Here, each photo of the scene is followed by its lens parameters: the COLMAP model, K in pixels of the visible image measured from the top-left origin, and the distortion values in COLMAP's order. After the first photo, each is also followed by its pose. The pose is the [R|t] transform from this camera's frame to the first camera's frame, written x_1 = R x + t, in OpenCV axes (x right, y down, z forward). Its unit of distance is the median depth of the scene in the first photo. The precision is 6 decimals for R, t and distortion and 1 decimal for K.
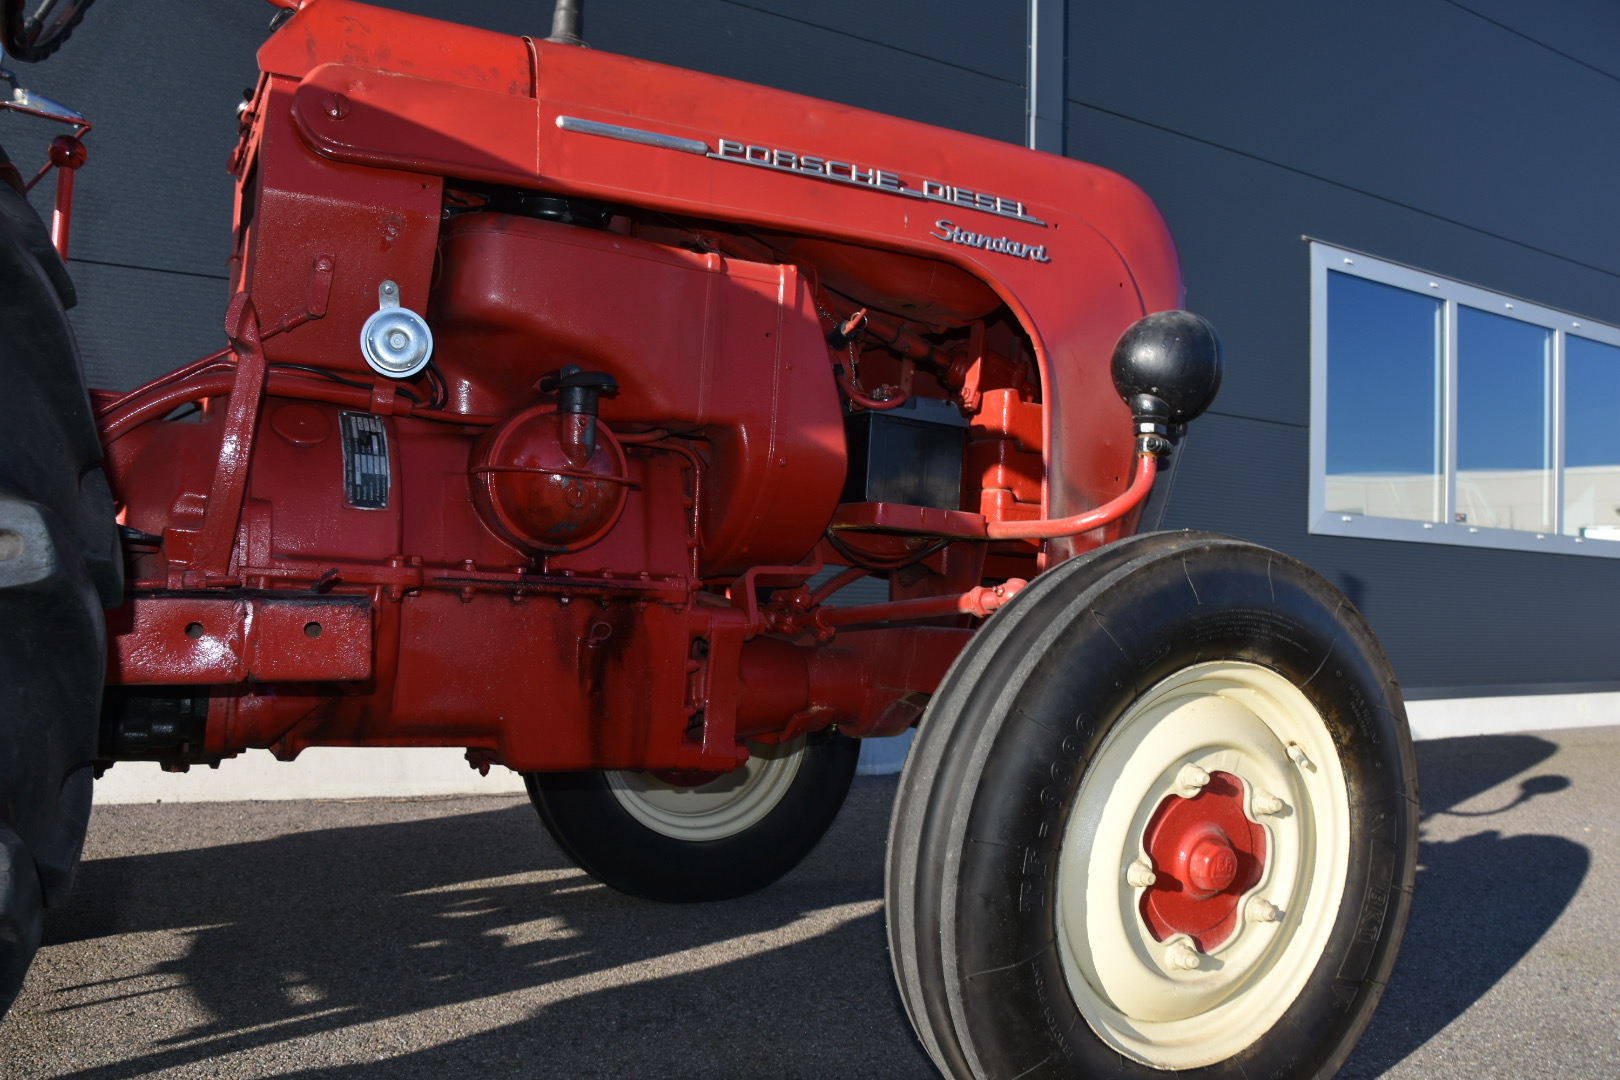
lens RADIAL K [[1269.2, 0, 810.0], [0, 1269.2, 540.0], [0, 0, 1]] dist [-0.158545, 0.088656]
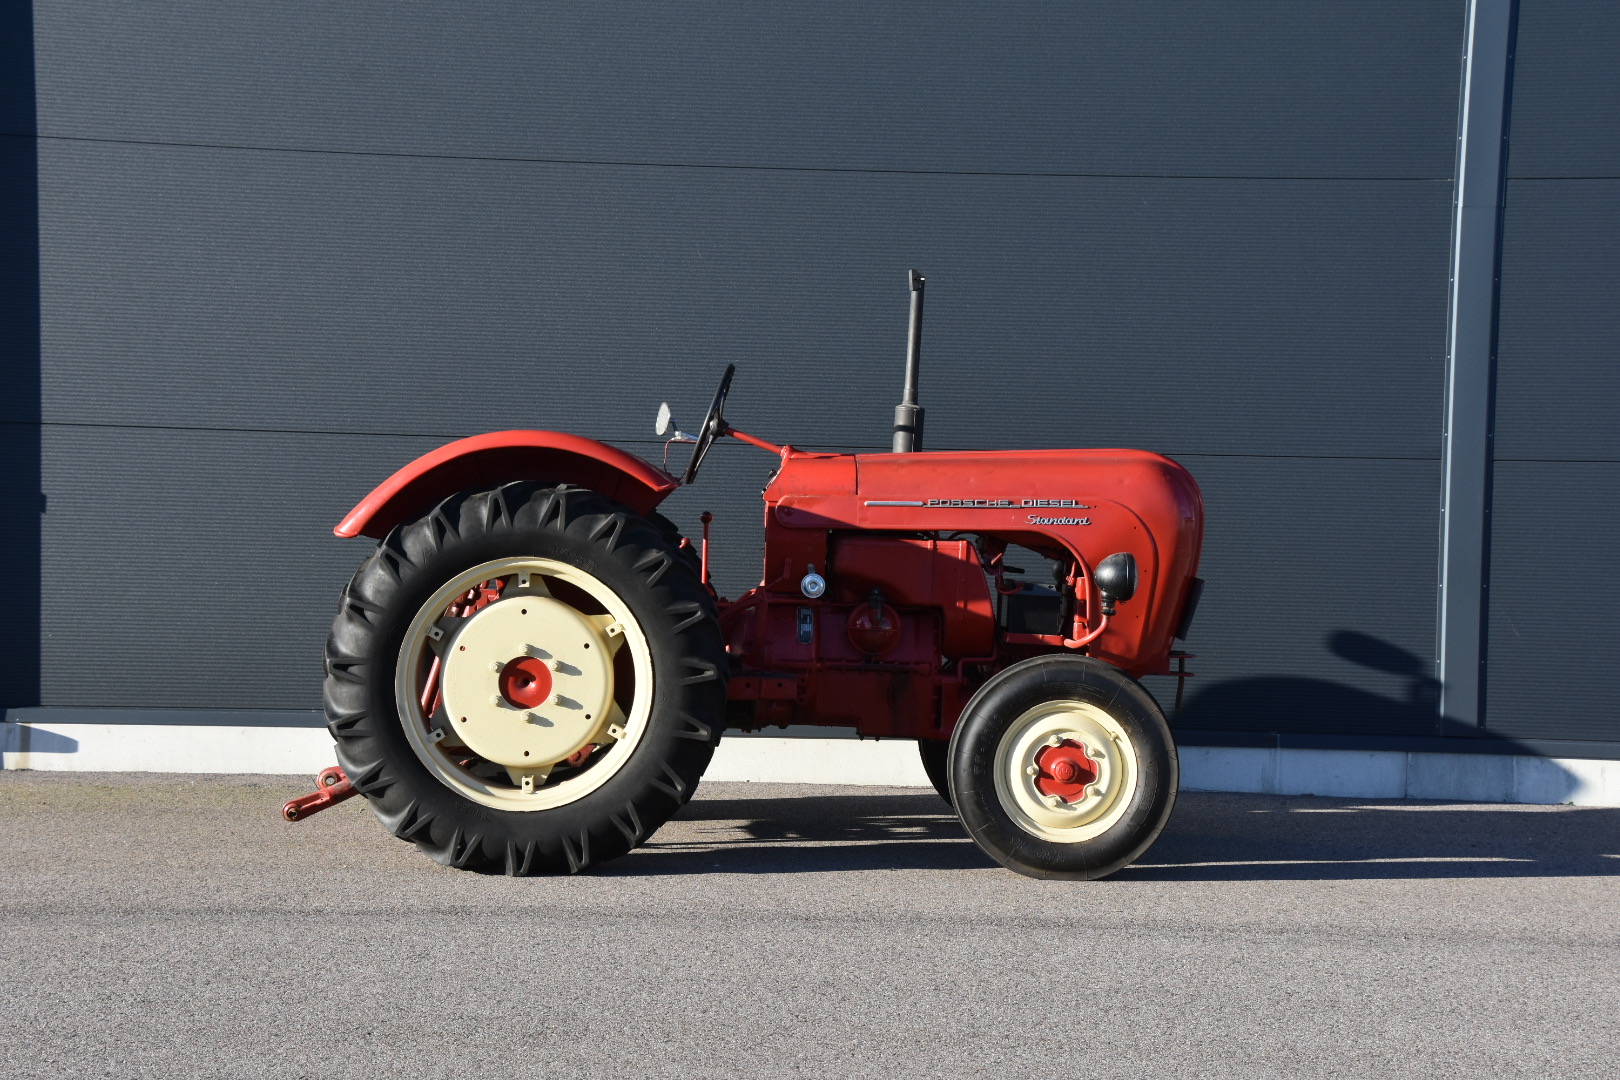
lens RADIAL K [[2725.3, 0, 810.0], [0, 2725.3, 540.0], [0, 0, 1]] dist [0.359718, 0.051457]
pose [[0.885042, -0.005553, -0.465478, 2.563757], [0.024554, 0.999094, 0.034768, -0.473432], [0.464863, -0.042200, 0.884376, -4.529431]]
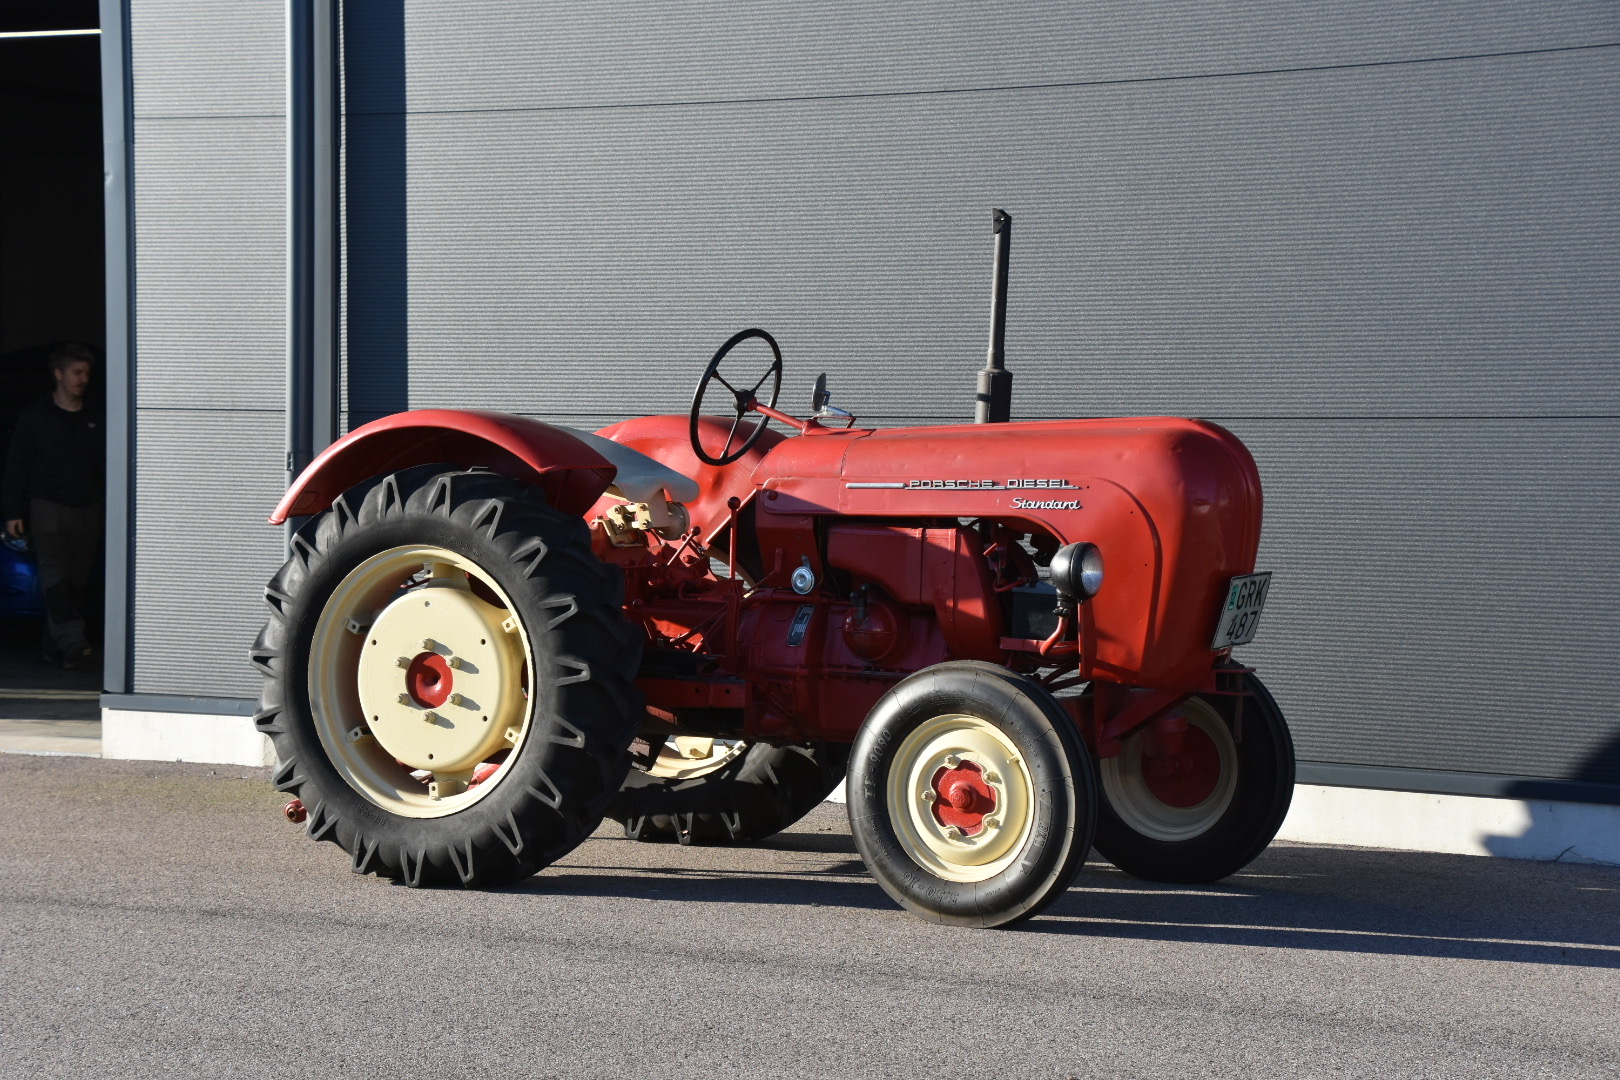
lens RADIAL K [[3618.5, 0, 806.6], [0, 3618.5, 554.7], [0, 0, 1]] dist [0.664853, 0.069547]
pose [[0.498144, -0.003260, -0.867088, 5.942957], [0.038172, 0.999106, 0.018174, -0.335188], [0.866254, -0.042151, 0.497823, -2.624226]]
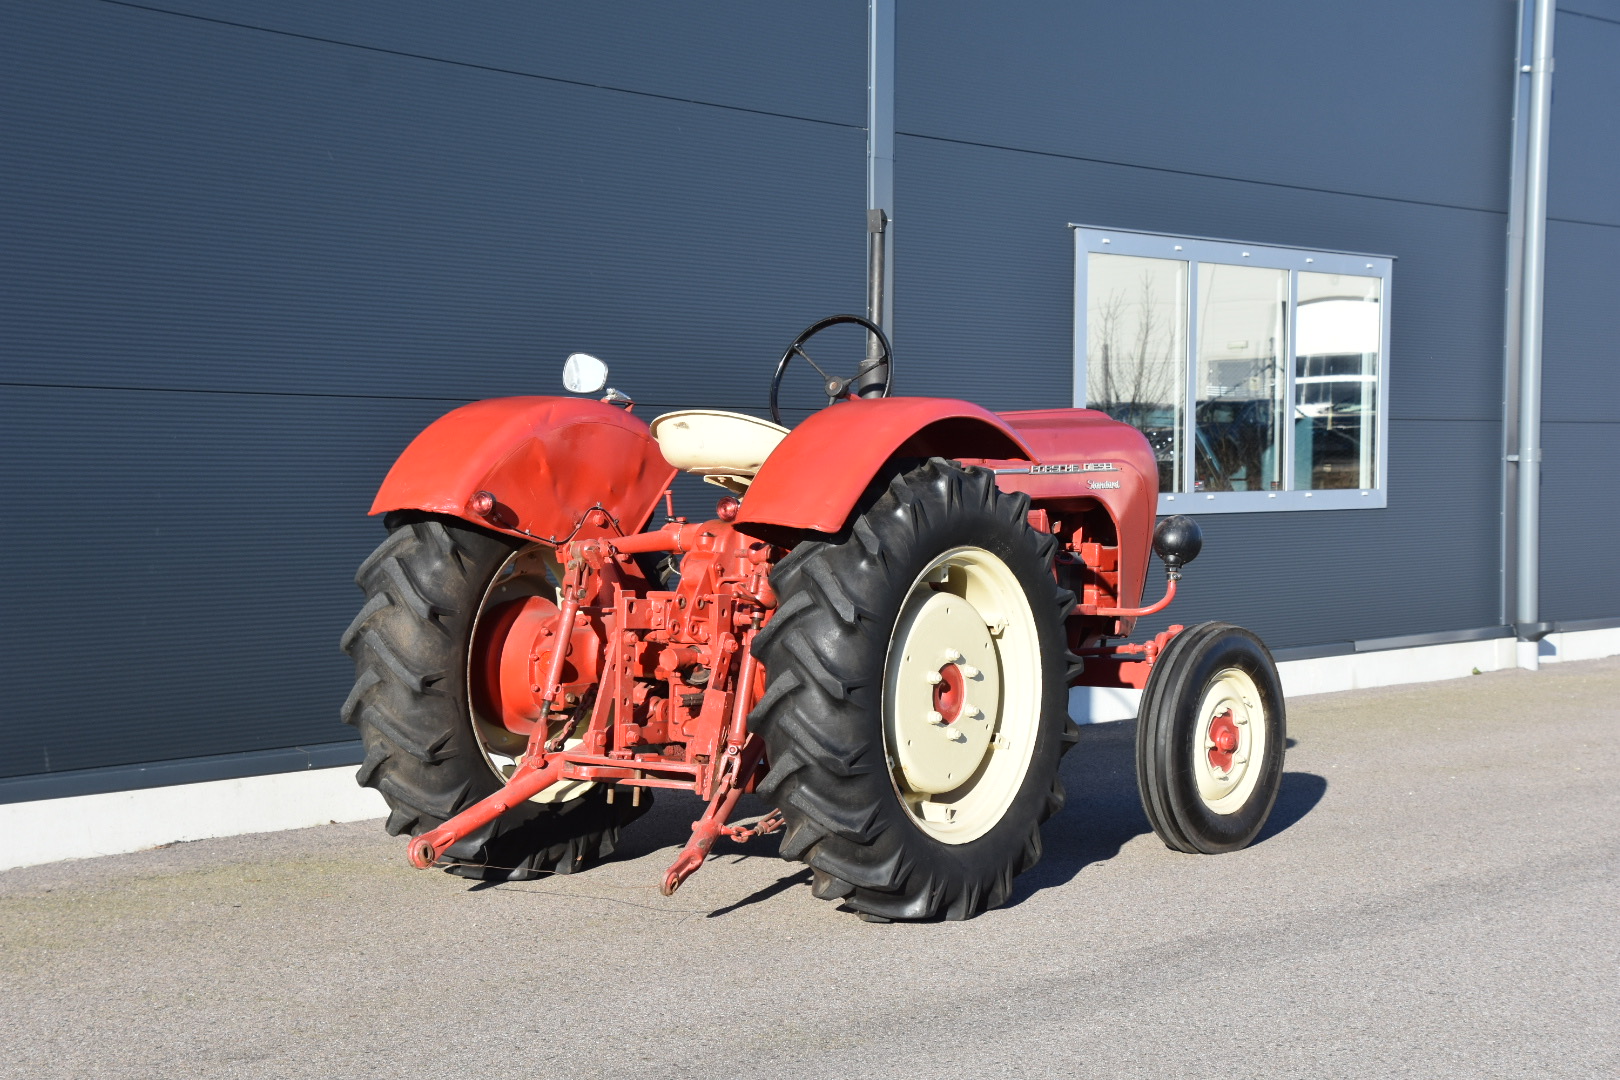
lens RADIAL K [[3137.7, 0, 810.0], [0, 3137.7, 540.0], [0, 0, 1]] dist [0.470300, 0.137119]
pose [[0.909202, -0.042431, 0.414189, -3.238472], [0.011176, 0.996922, 0.077598, -0.705609], [-0.416206, -0.065923, 0.906877, -4.727445]]
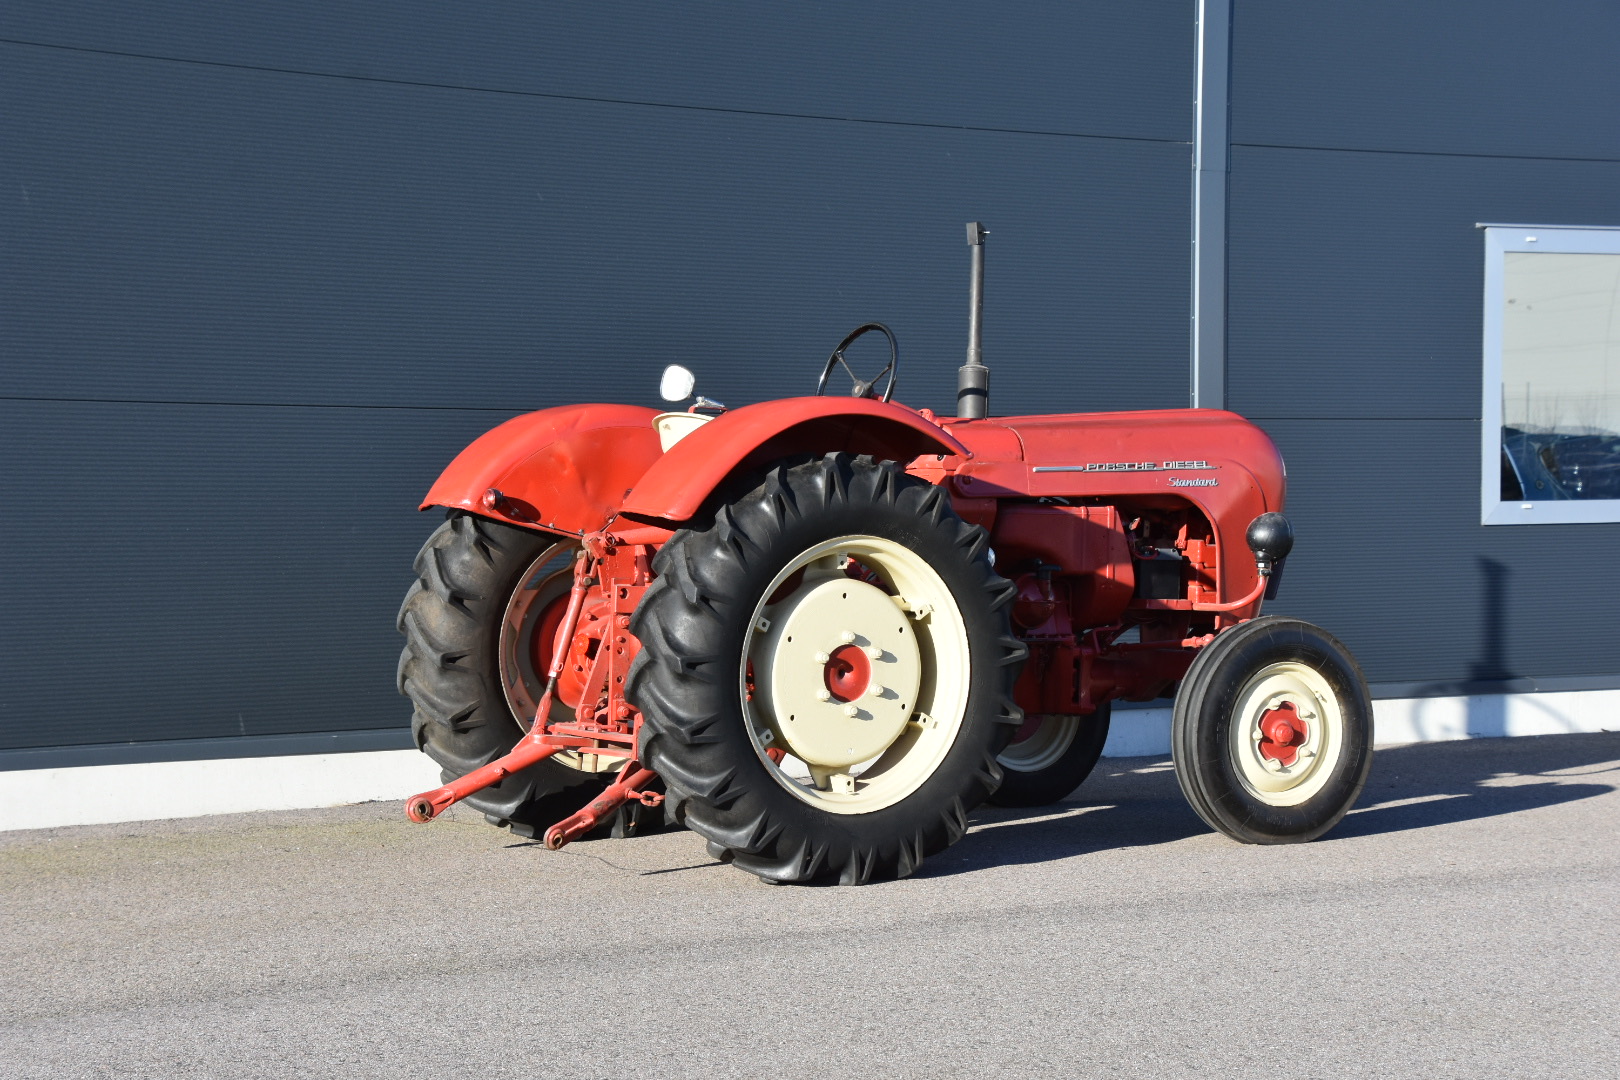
lens RADIAL K [[3137.7, 0, 810.0], [0, 3137.7, 540.0], [0, 0, 1]] dist [0.470300, 0.137119]
pose [[0.997477, -0.039344, 0.059095, -1.088723], [0.035964, 0.997714, 0.057211, -0.591567], [-0.061210, -0.054941, 0.996612, -5.723334]]
